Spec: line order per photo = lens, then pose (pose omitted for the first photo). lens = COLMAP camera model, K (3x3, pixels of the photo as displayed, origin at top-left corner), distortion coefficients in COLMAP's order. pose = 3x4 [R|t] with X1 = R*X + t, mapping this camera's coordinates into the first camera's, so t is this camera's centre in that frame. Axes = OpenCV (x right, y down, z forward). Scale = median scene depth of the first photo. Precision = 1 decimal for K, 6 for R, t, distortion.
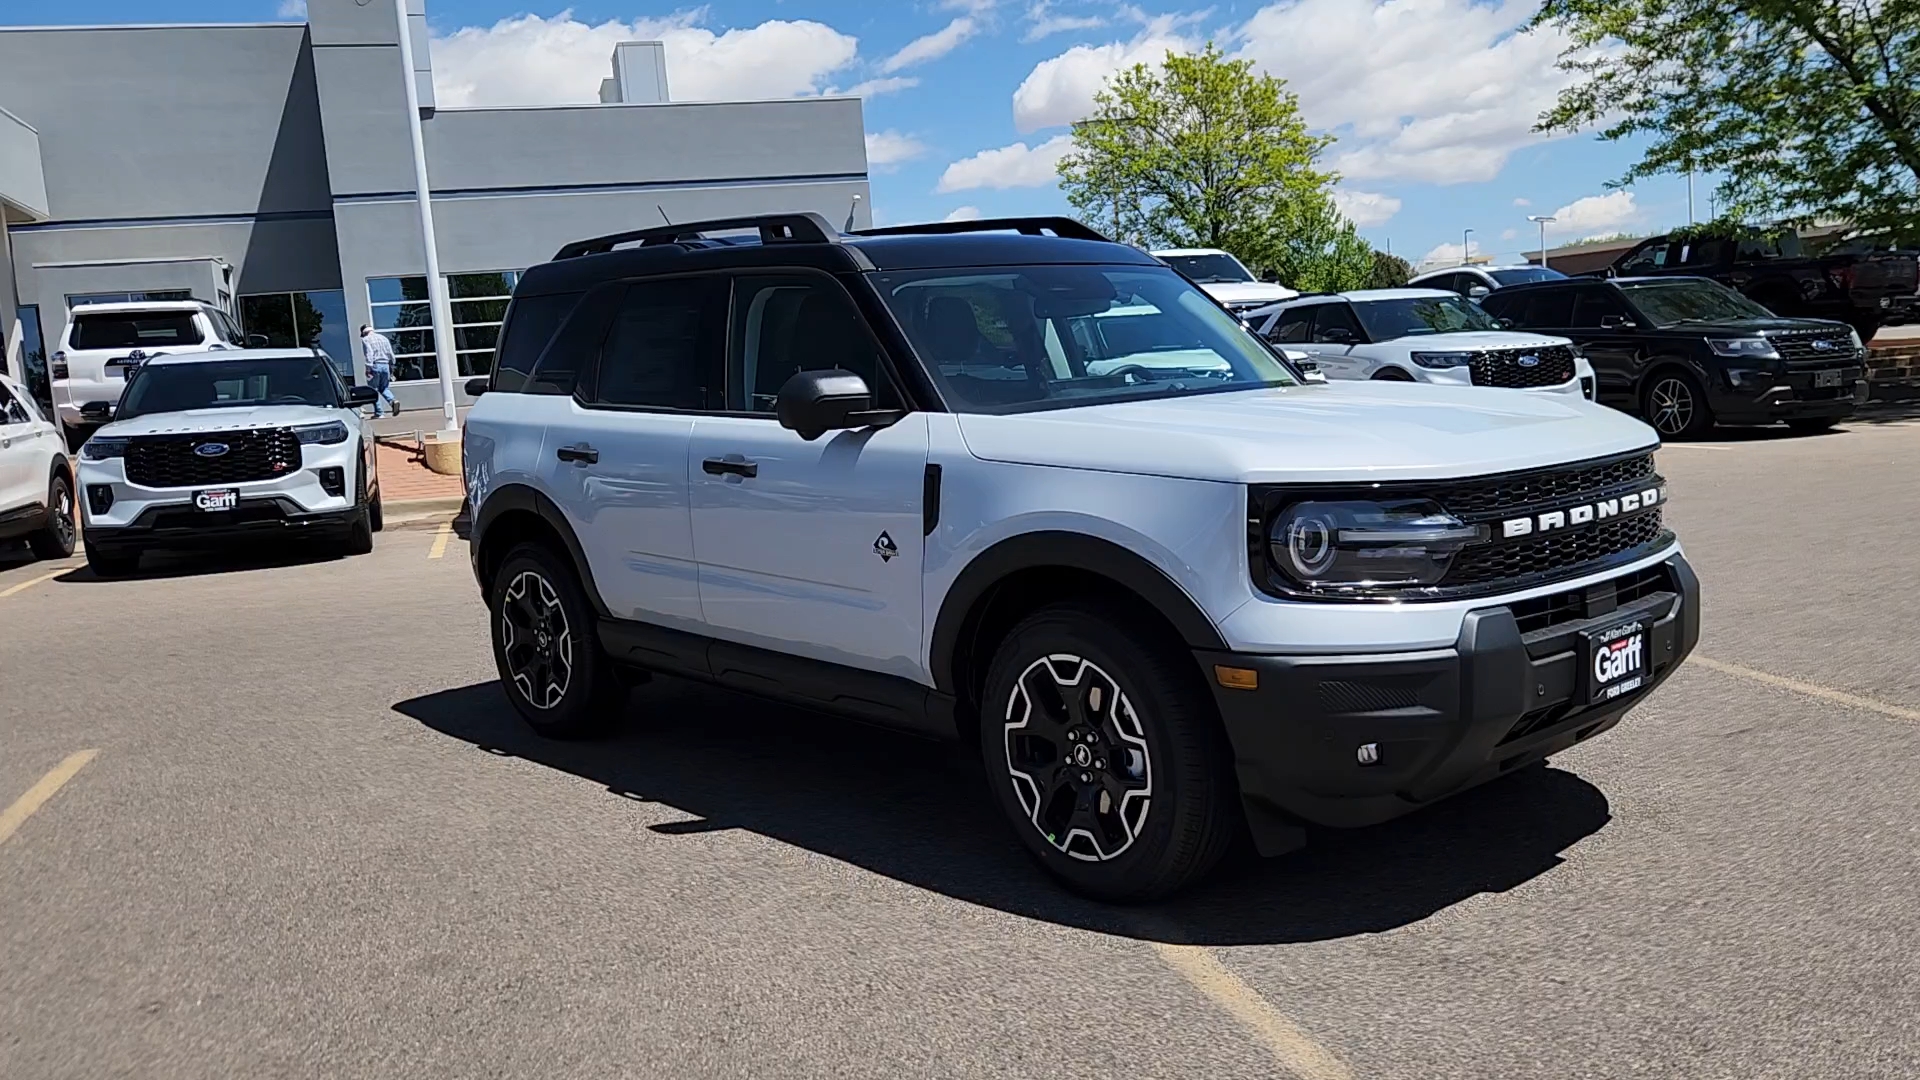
lens RADIAL K [[1627.2, 0, 947.1], [0, 1627.2, 542.0], [0, 0, 1]] dist [0.035425, -0.024831]
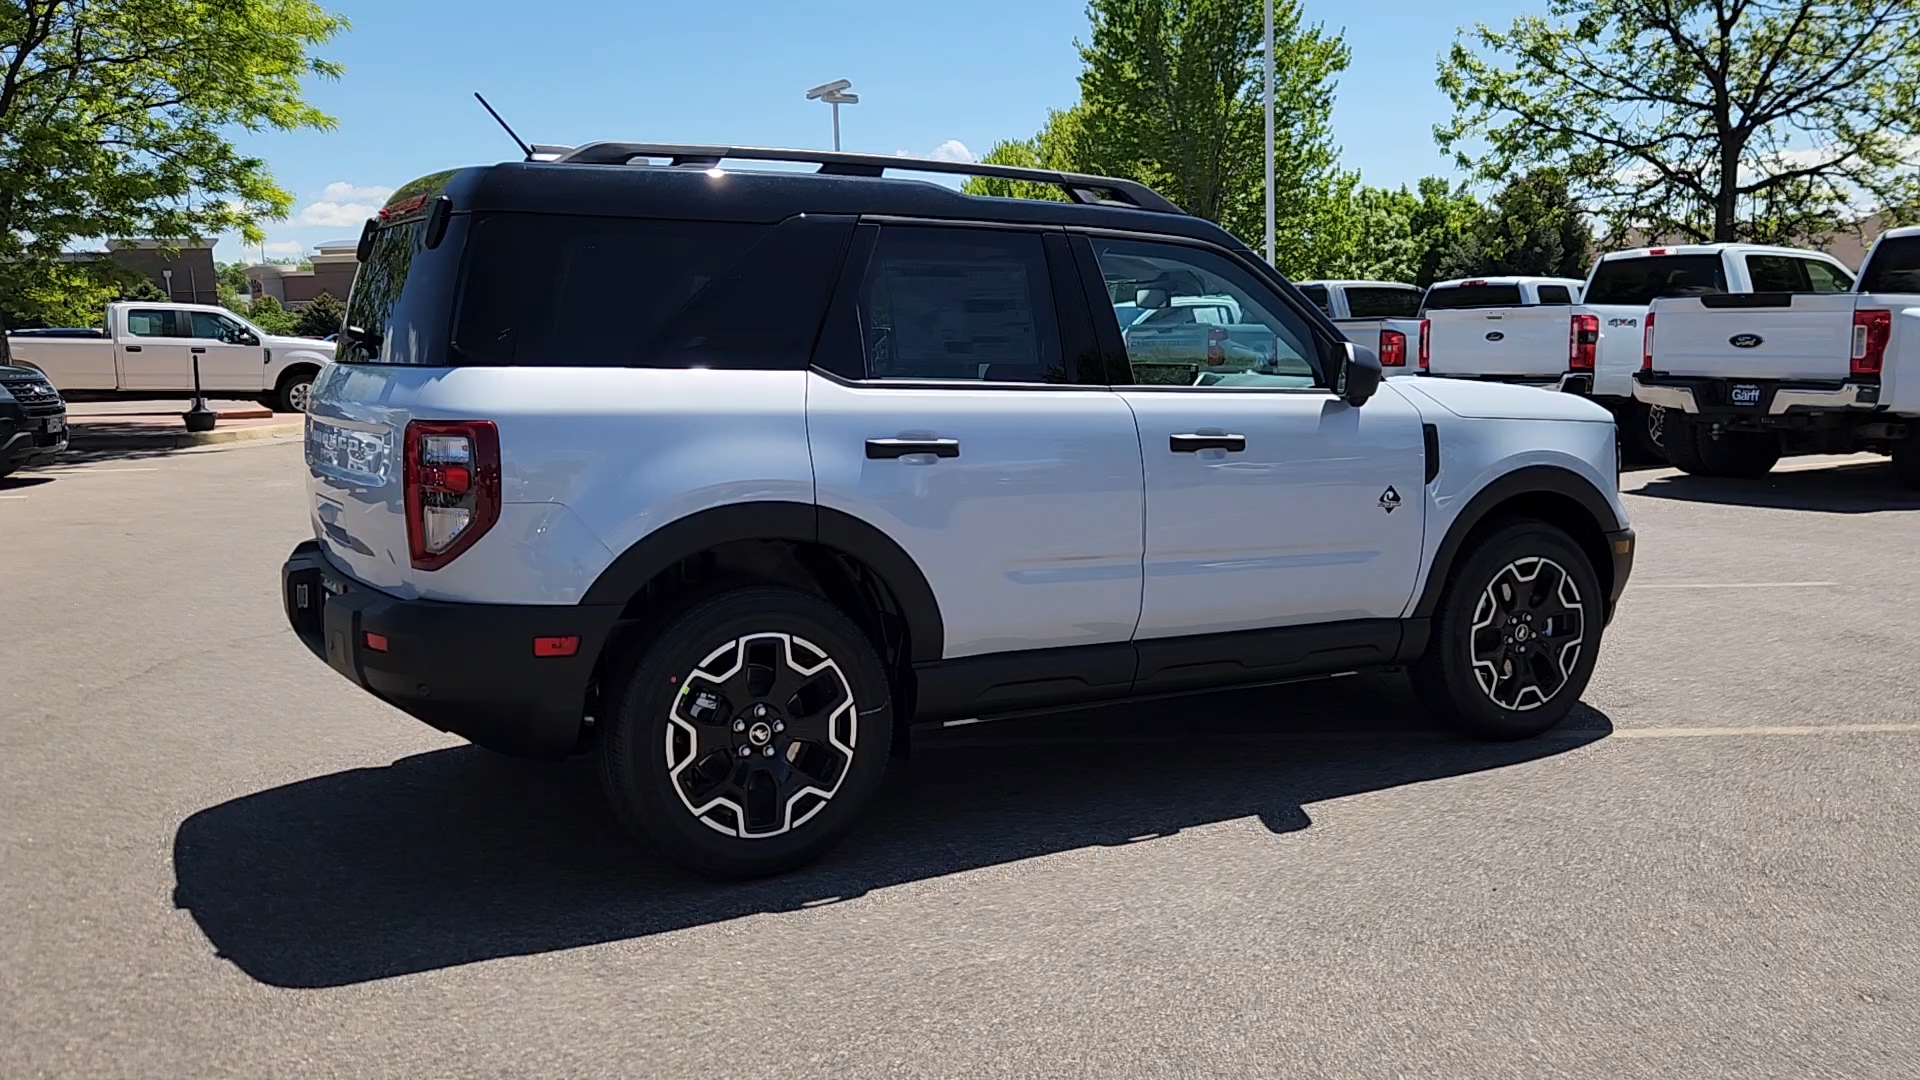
lens RADIAL K [[1627.2, 0, 947.1], [0, 1627.2, 542.0], [0, 0, 1]] dist [0.035425, -0.024831]
pose [[0.198155, -0.068822, 0.977752, -1.251994], [0.113821, 0.992399, 0.046786, -0.057836], [-0.973540, 0.102018, 0.204482, 1.108185]]
